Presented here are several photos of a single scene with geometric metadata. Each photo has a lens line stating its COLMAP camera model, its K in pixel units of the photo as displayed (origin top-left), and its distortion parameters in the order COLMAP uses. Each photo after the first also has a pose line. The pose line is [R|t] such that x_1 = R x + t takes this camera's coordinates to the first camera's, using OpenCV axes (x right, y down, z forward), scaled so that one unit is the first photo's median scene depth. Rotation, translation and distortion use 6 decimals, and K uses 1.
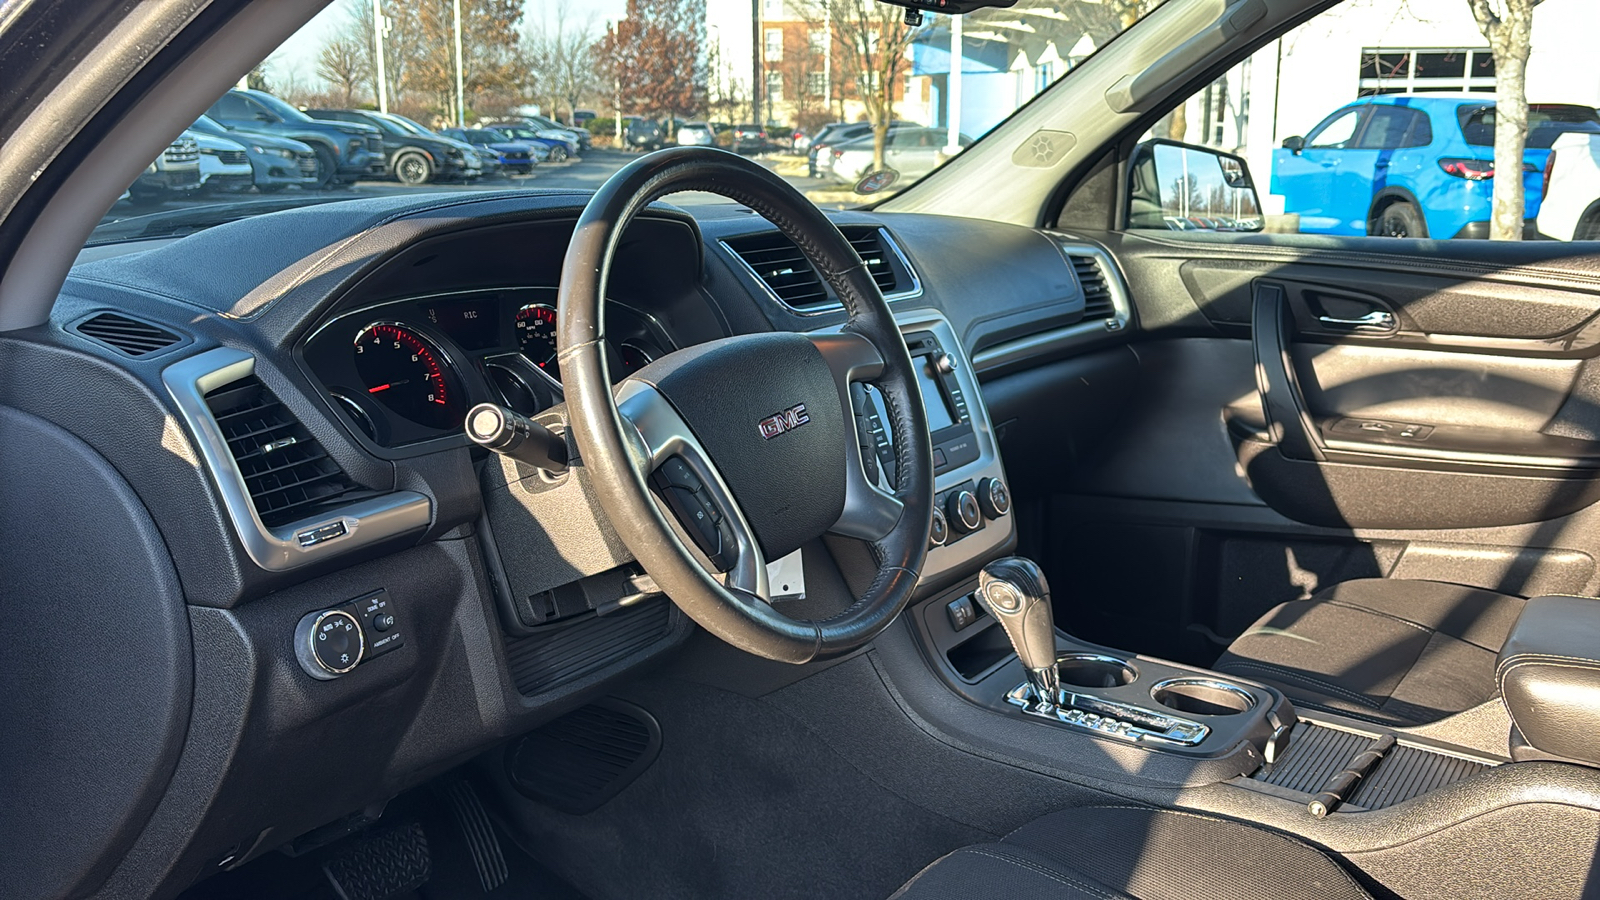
lens RADIAL K [[1394.7, 0, 844.3], [0, 1394.7, 440.6], [0, 0, 1]] dist [0.025866, -0.021479]
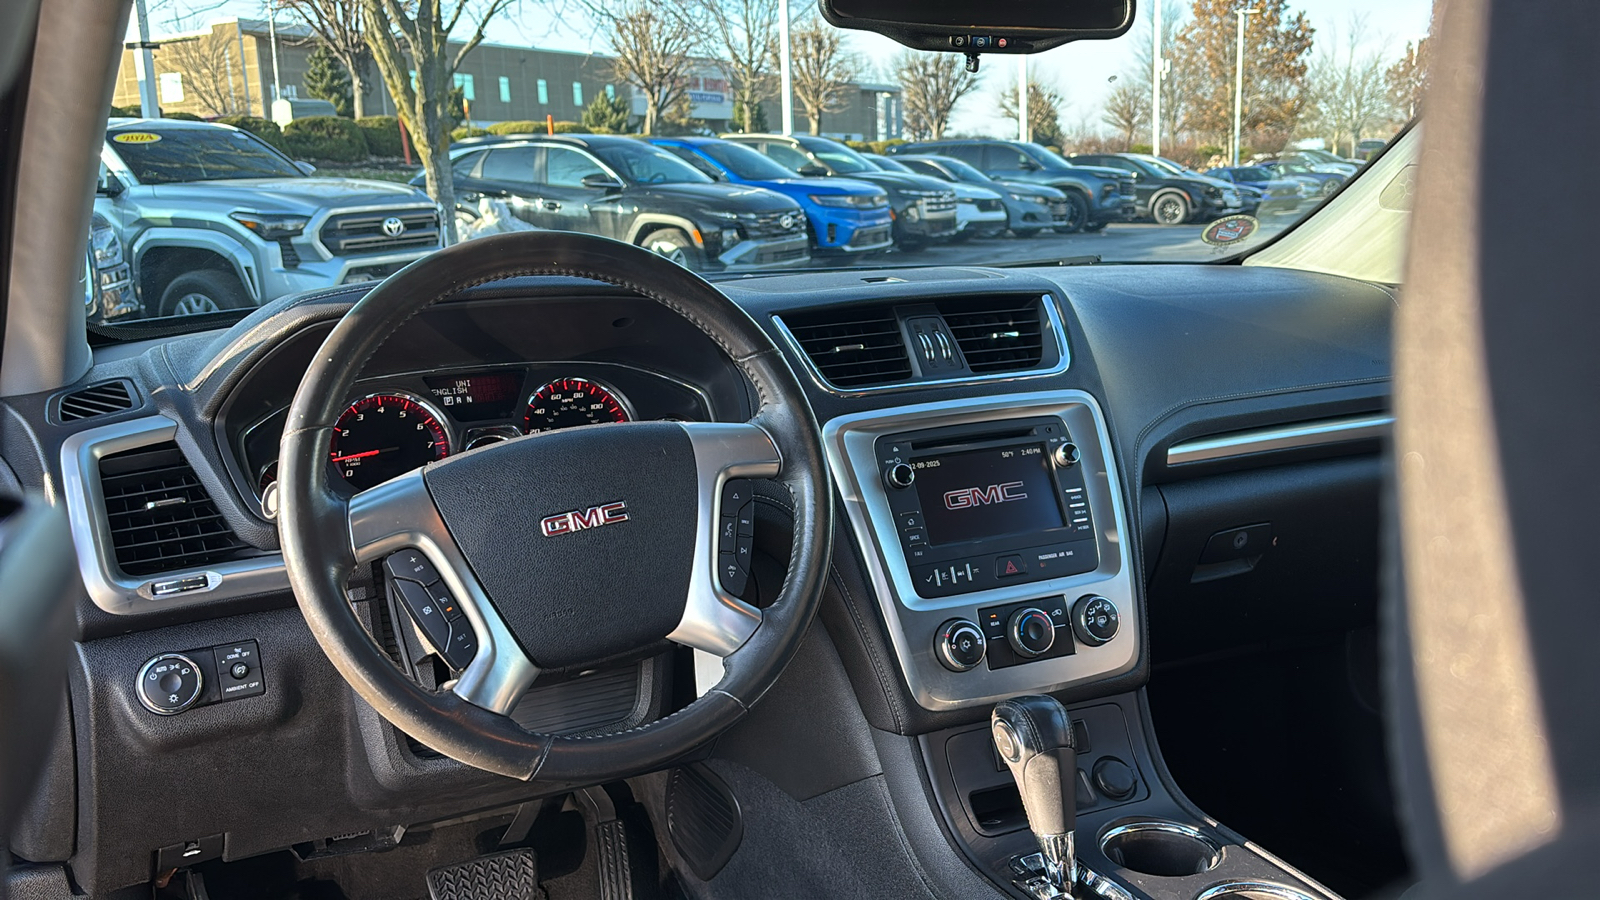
lens RADIAL K [[1394.7, 0, 811.1], [0, 1394.7, 484.6], [0, 0, 1]] dist [0.025866, -0.021479]
pose [[0.847182, 0.075460, -0.525916, 0.371929], [-0.073384, 0.996994, 0.024840, -0.045652], [0.526210, 0.017550, 0.850174, 0.180106]]
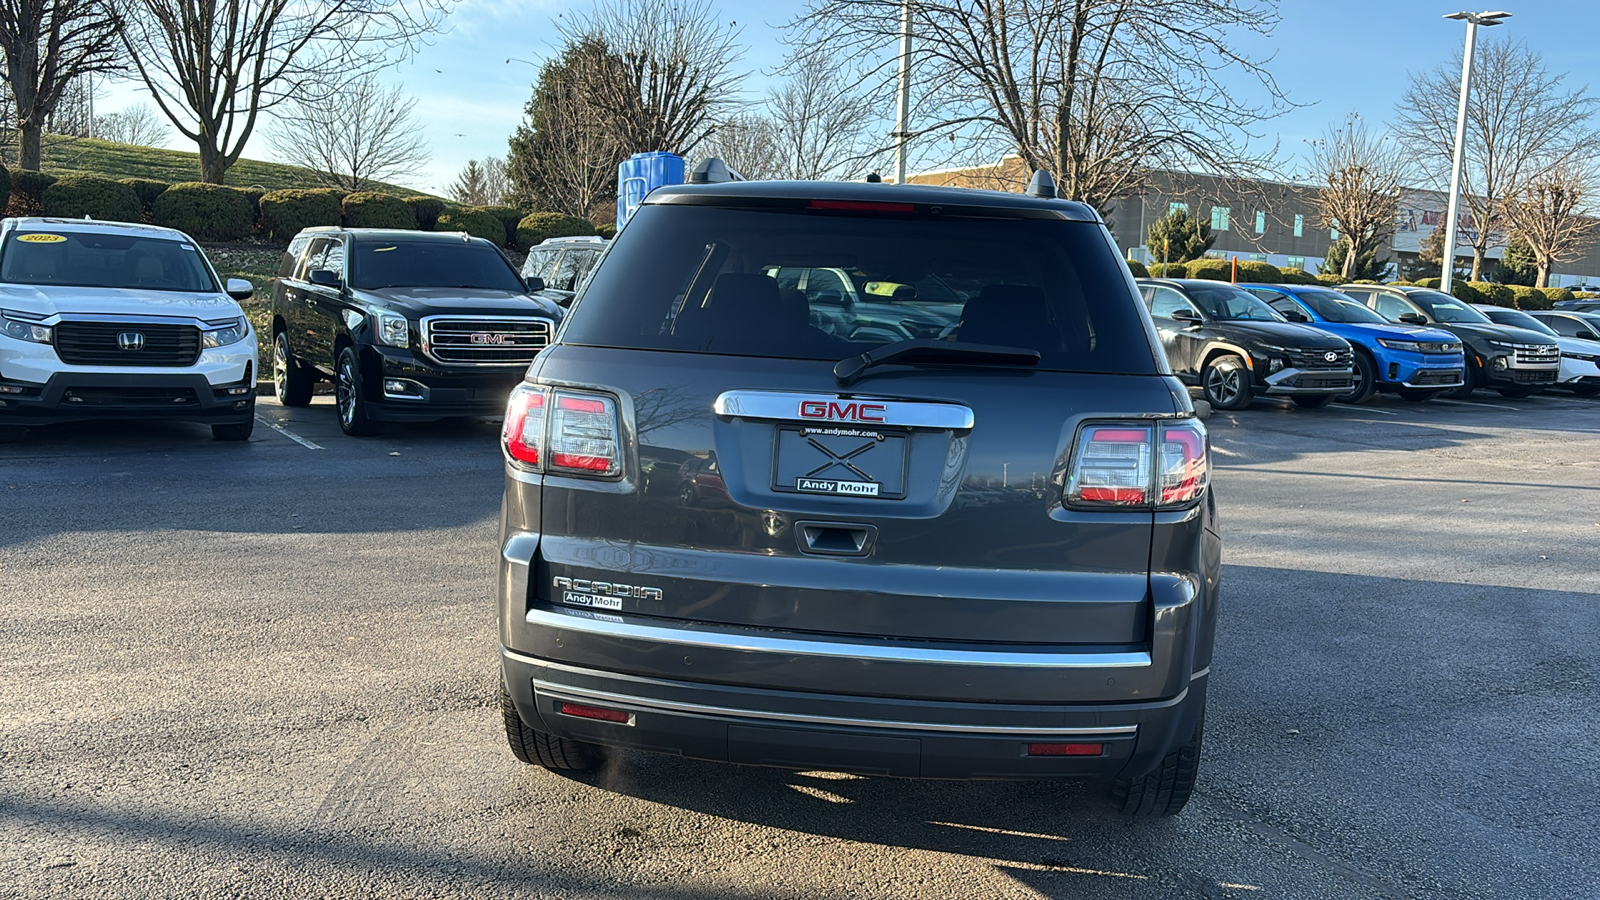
lens RADIAL K [[1394.7, 0, 785.8], [0, 1394.7, 451.1], [0, 0, 1]] dist [0.025866, -0.021479]
pose [[0.450640, 0.101889, -0.886872, 3.484268], [-0.222984, 0.974821, -0.001311, 0.238439], [0.864408, 0.198349, 0.462013, -1.164552]]
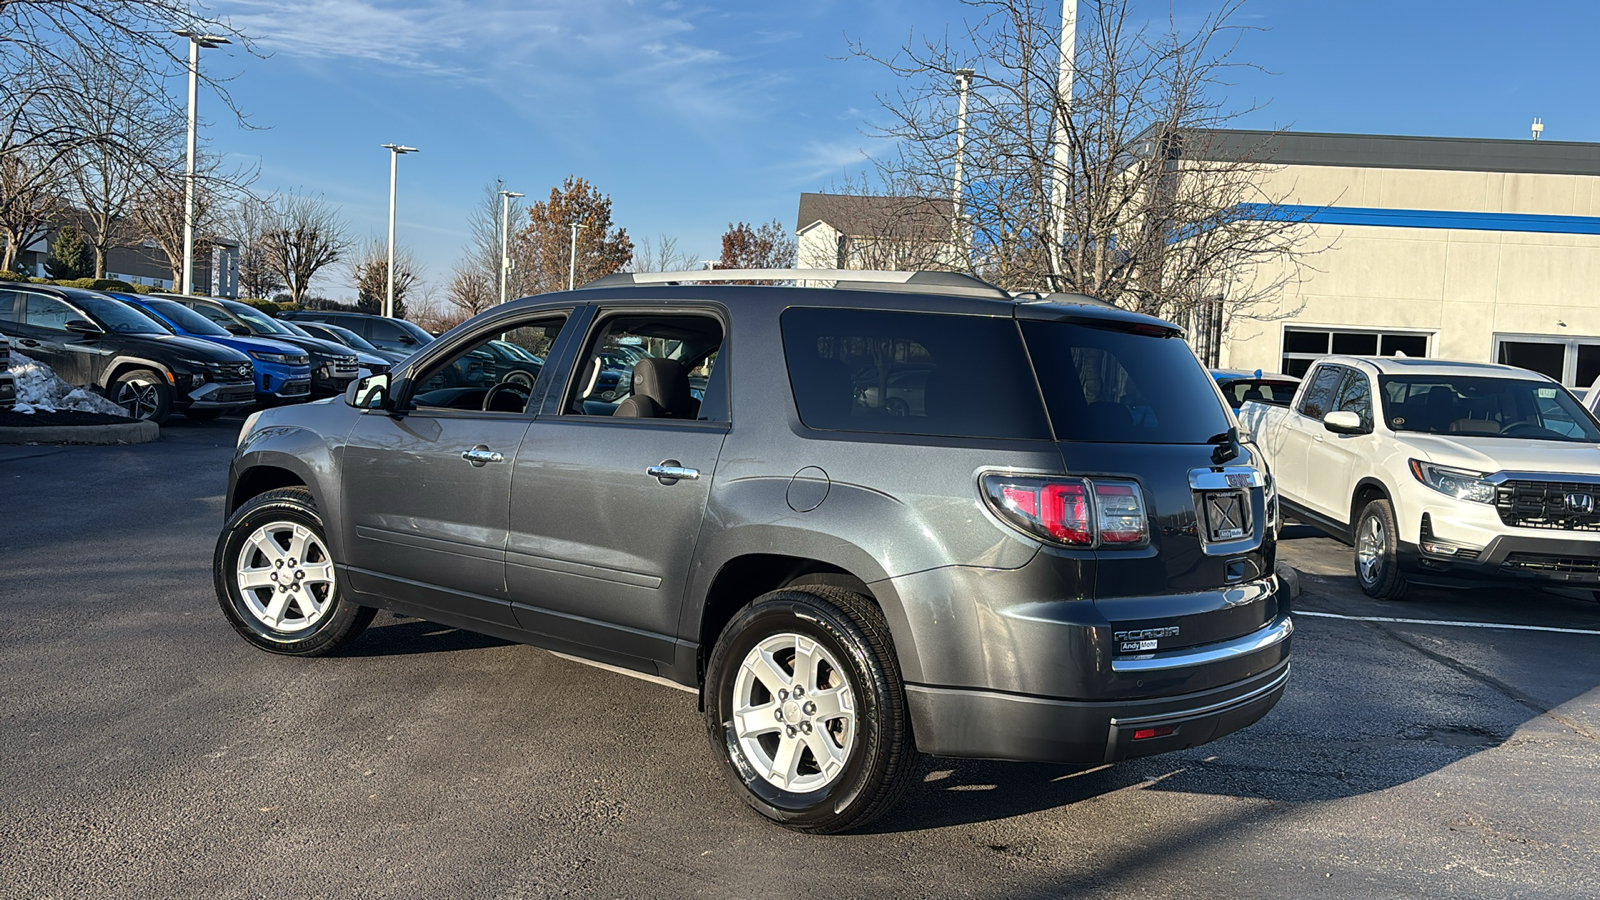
lens RADIAL K [[1394.7, 0, 796.9], [0, 1394.7, 437.9], [0, 0, 1]] dist [0.025866, -0.021479]
pose [[0.993396, 0.053687, -0.101403, 1.140884], [-0.069818, 0.984167, -0.162913, 0.605733], [0.091051, 0.168917, 0.981416, -3.120133]]
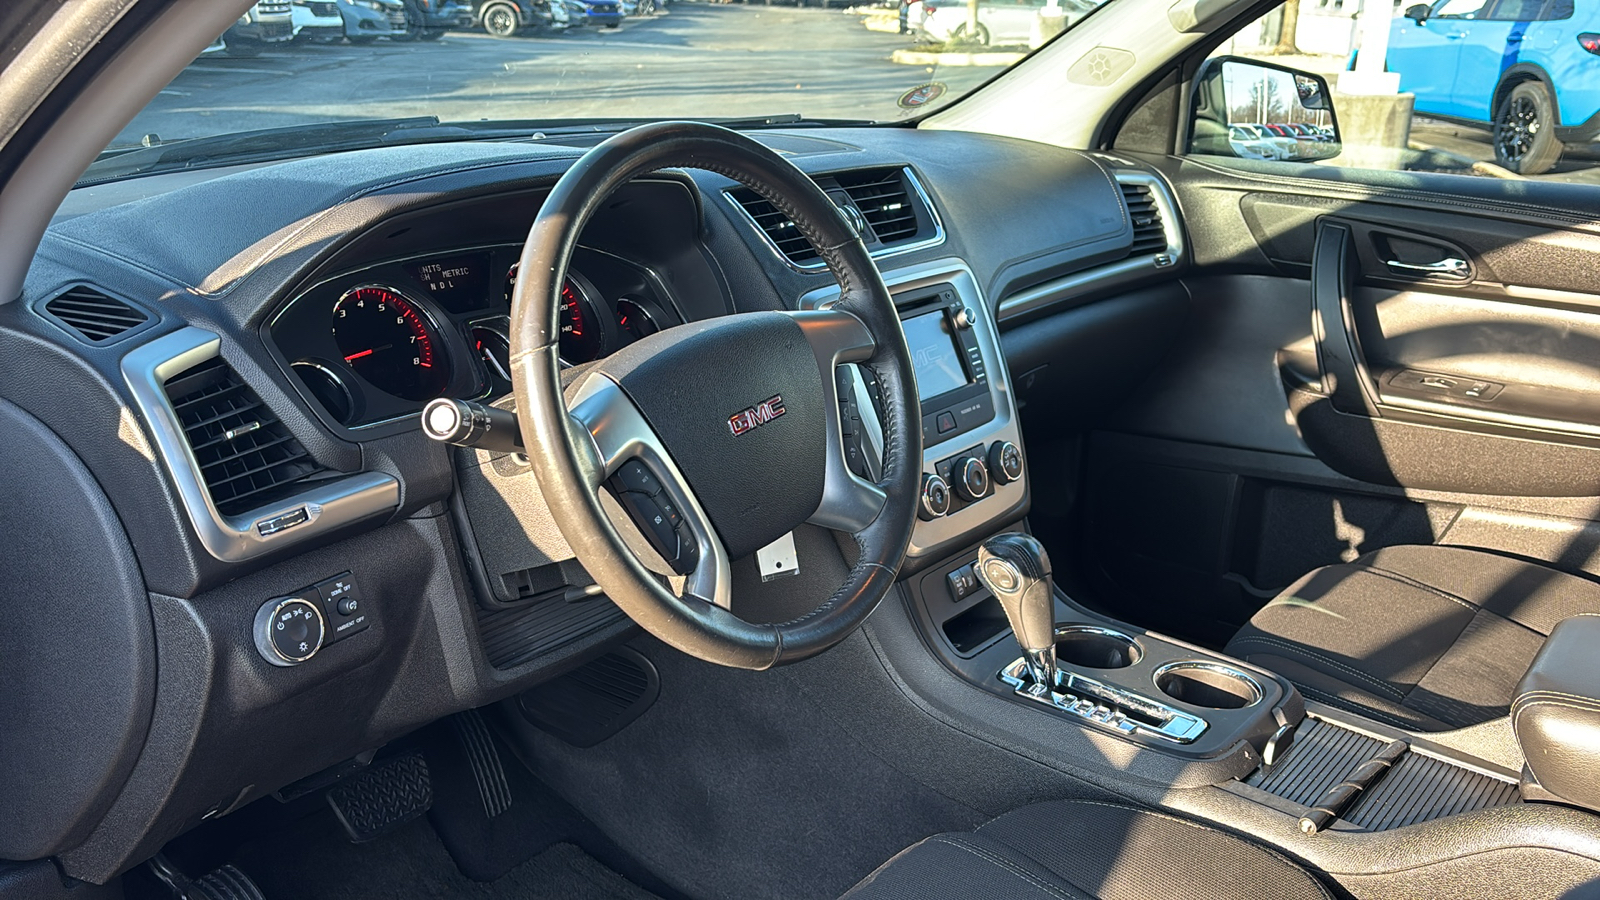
lens RADIAL K [[1394.7, 0, 786.8], [0, 1394.7, 461.0], [0, 0, 1]] dist [0.025866, -0.021479]
pose [[0.994507, 0.045638, -0.094200, 0.044697], [-0.034881, 0.993001, 0.112835, -0.059054], [0.098690, -0.108929, 0.989138, 0.029983]]
